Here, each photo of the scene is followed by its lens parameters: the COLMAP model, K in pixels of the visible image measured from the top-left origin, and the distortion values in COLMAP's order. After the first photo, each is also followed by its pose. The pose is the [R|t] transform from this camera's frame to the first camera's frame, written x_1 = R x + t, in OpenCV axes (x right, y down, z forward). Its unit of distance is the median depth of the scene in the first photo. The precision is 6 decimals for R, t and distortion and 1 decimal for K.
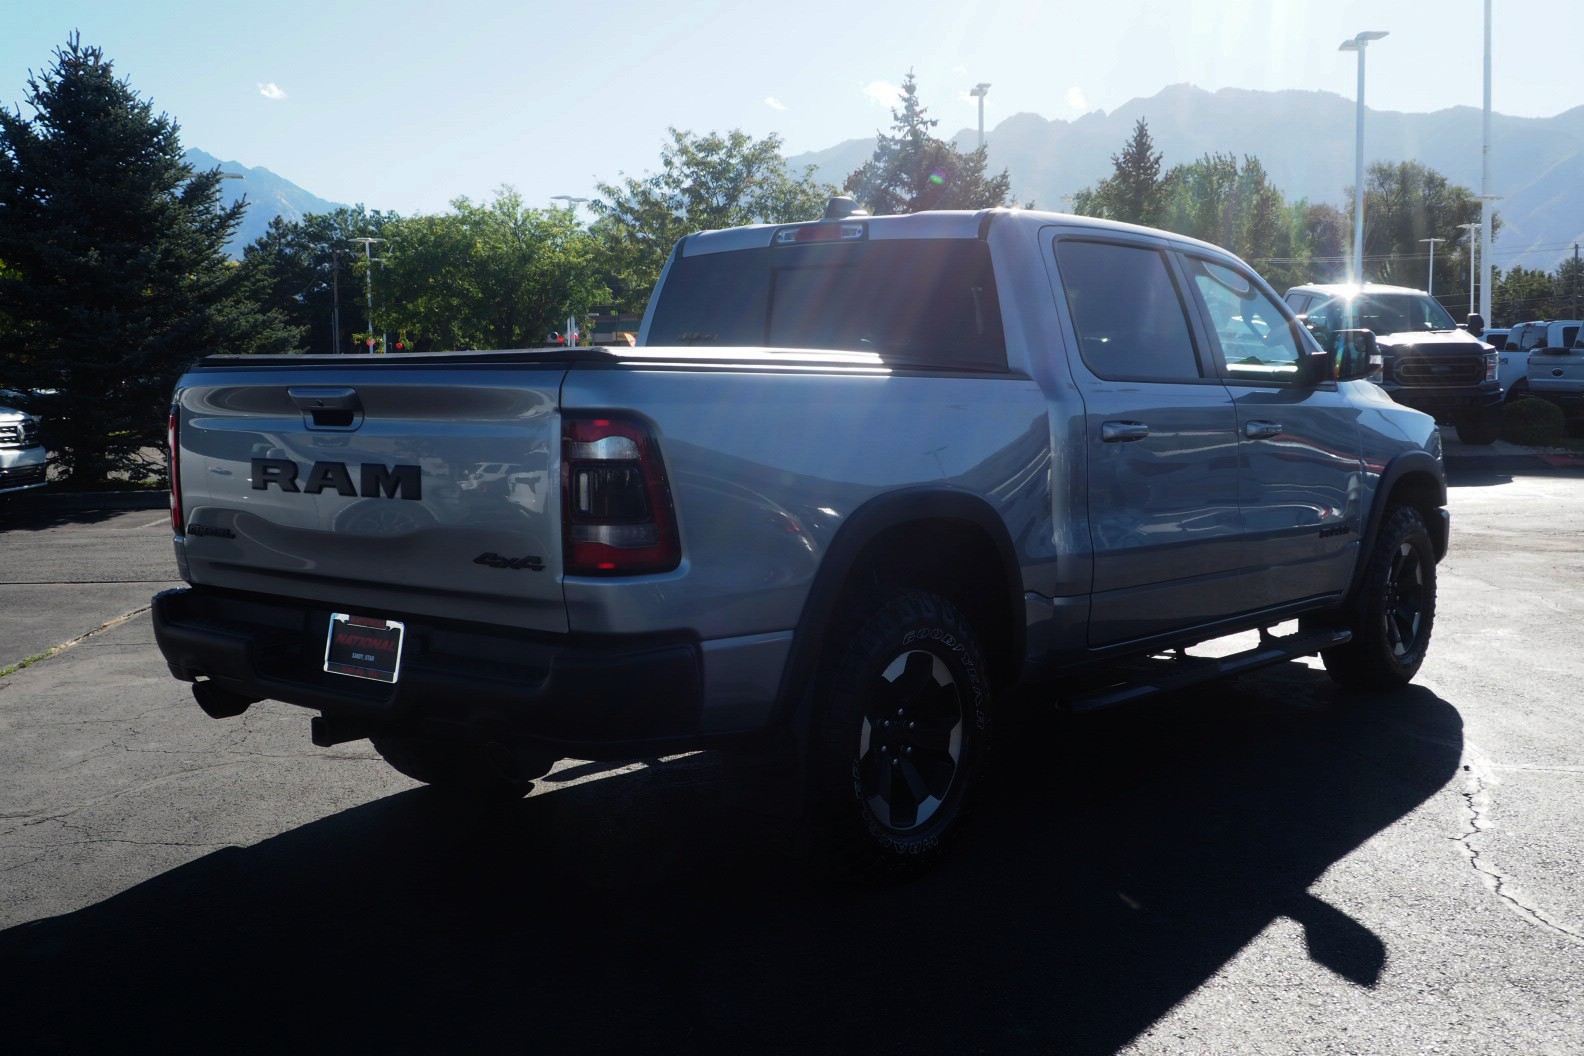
lens RADIAL K [[1738.7, 0, 795.5], [0, 1738.7, 536.0], [0, 0, 1]] dist [-0.009262, 0.000000]
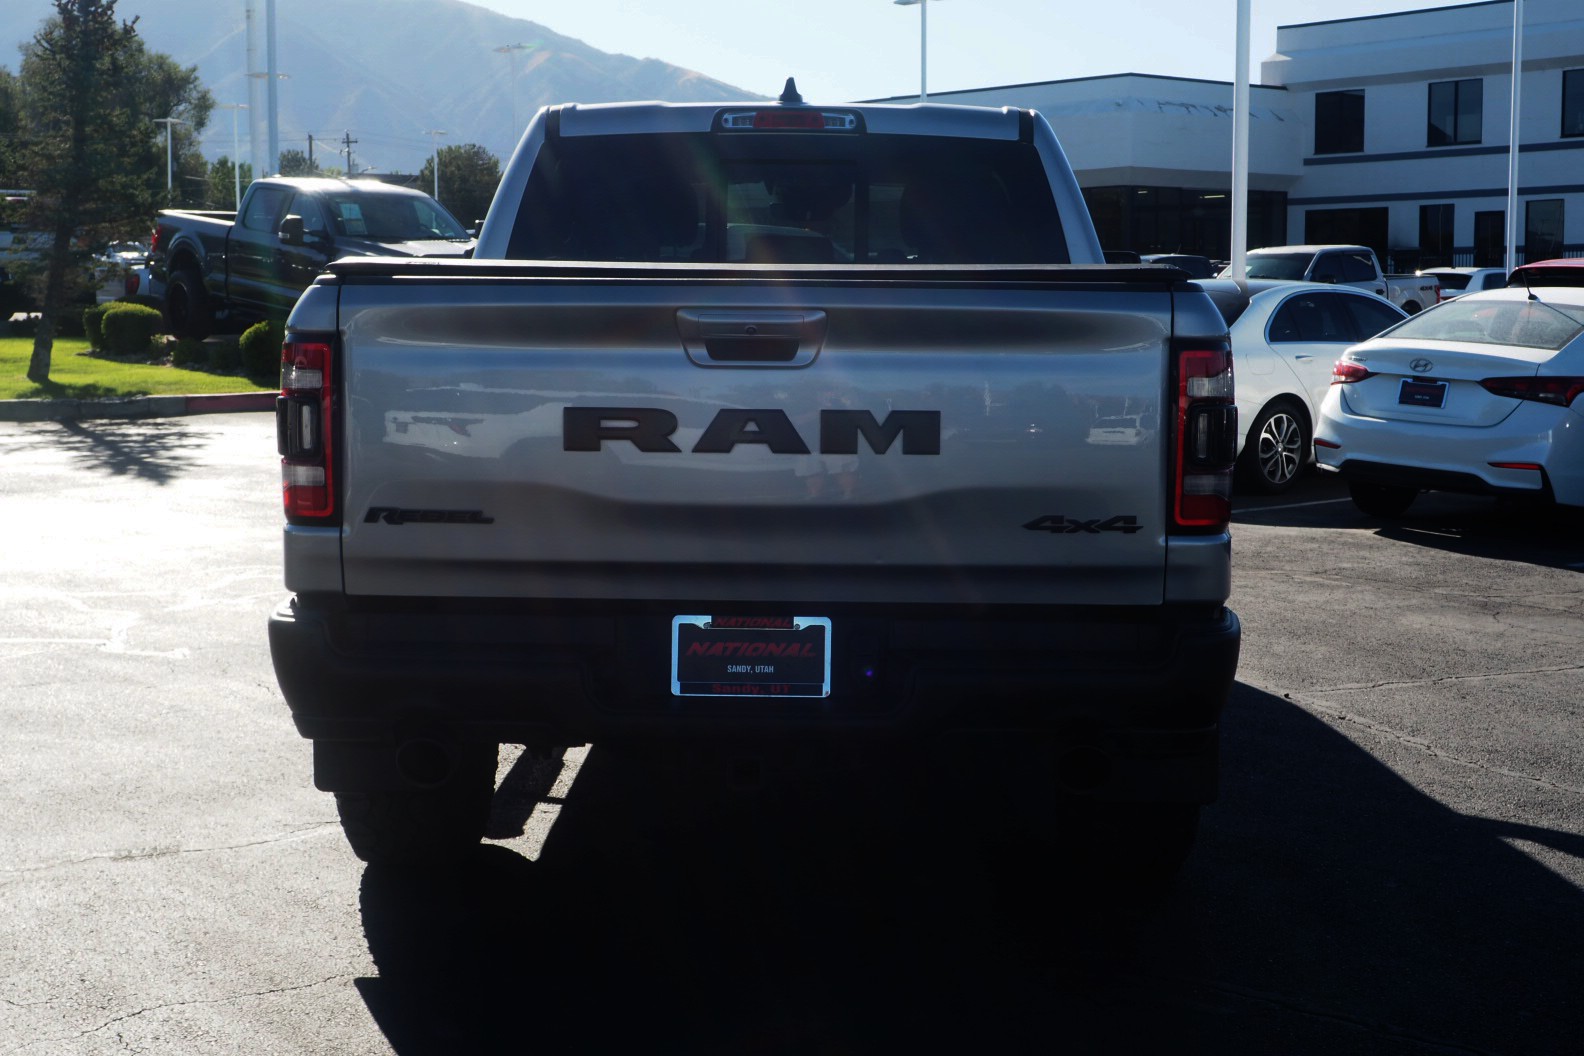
lens RADIAL K [[2198.2, 0, 791.0], [0, 2198.2, 518.0], [0, 0, 1]] dist [0.025415, 0.000000]
pose [[0.775324, -0.053405, 0.629302, -0.853931], [0.045183, 0.998556, 0.029074, -0.022873], [-0.629945, 0.005891, 0.776617, 0.260634]]
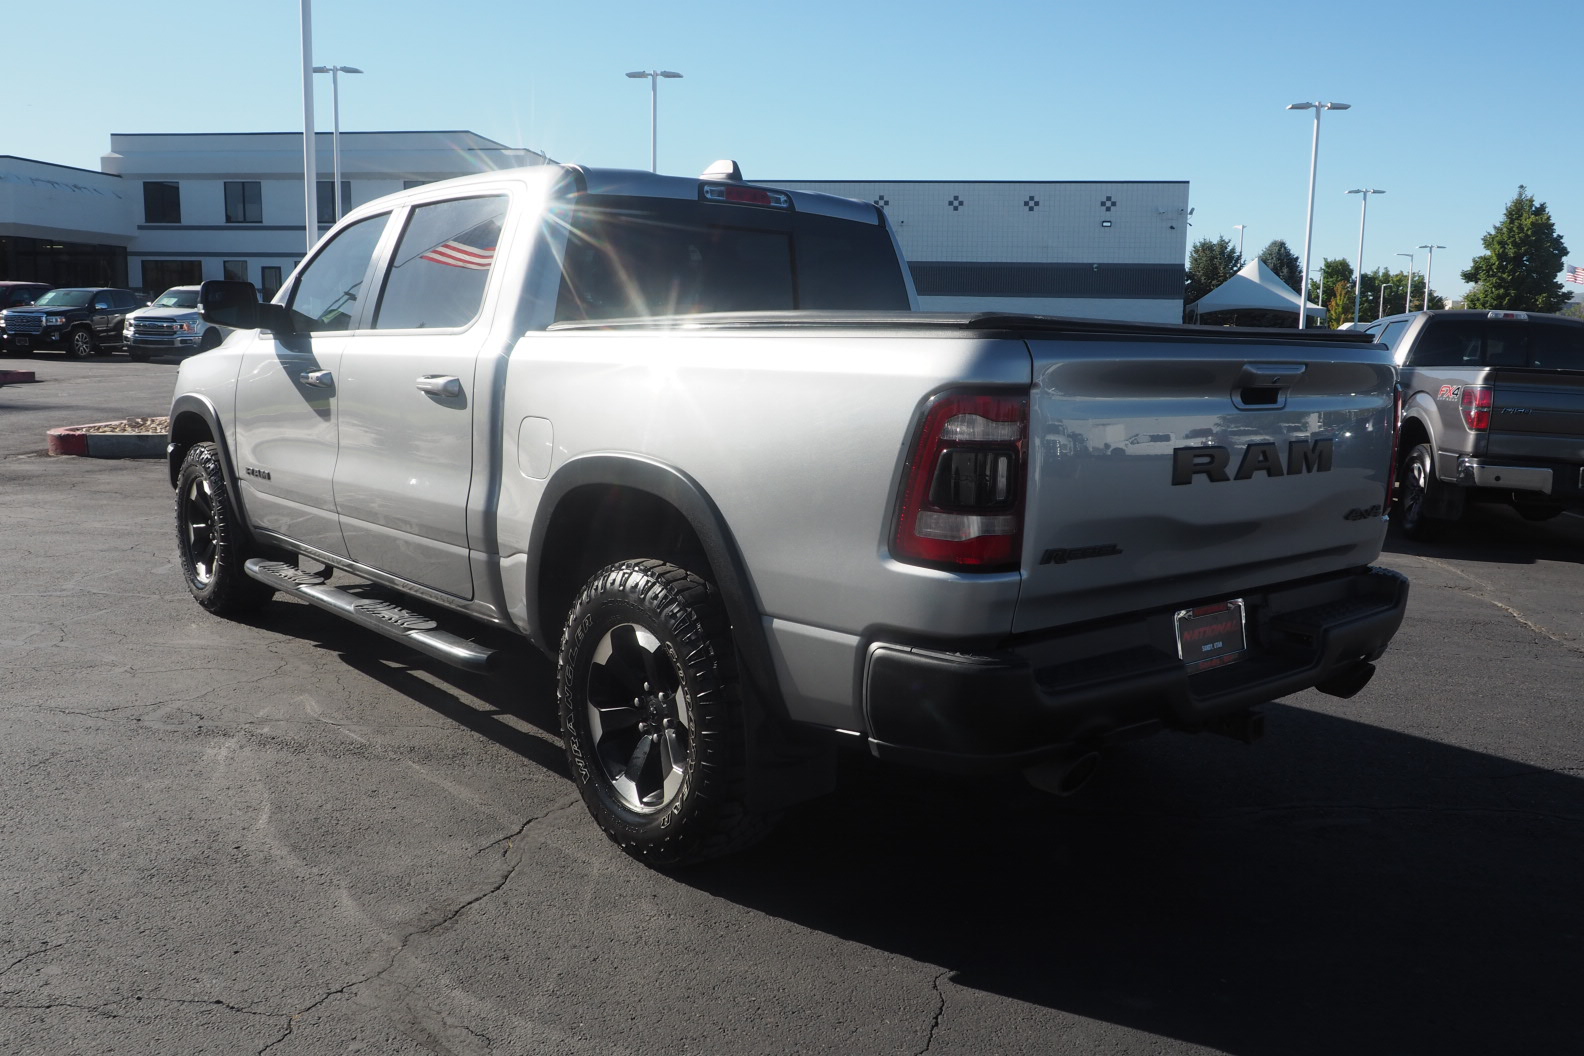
lens RADIAL K [[1304.2, 0, 793.0], [0, 1304.2, 533.4], [0, 0, 1]] dist [-0.004230, 0.000007]
pose [[0.155445, -0.140987, 0.977732, -1.002835], [0.063392, 0.989146, 0.132554, -0.103761], [-0.985808, 0.041375, 0.162696, 1.142175]]
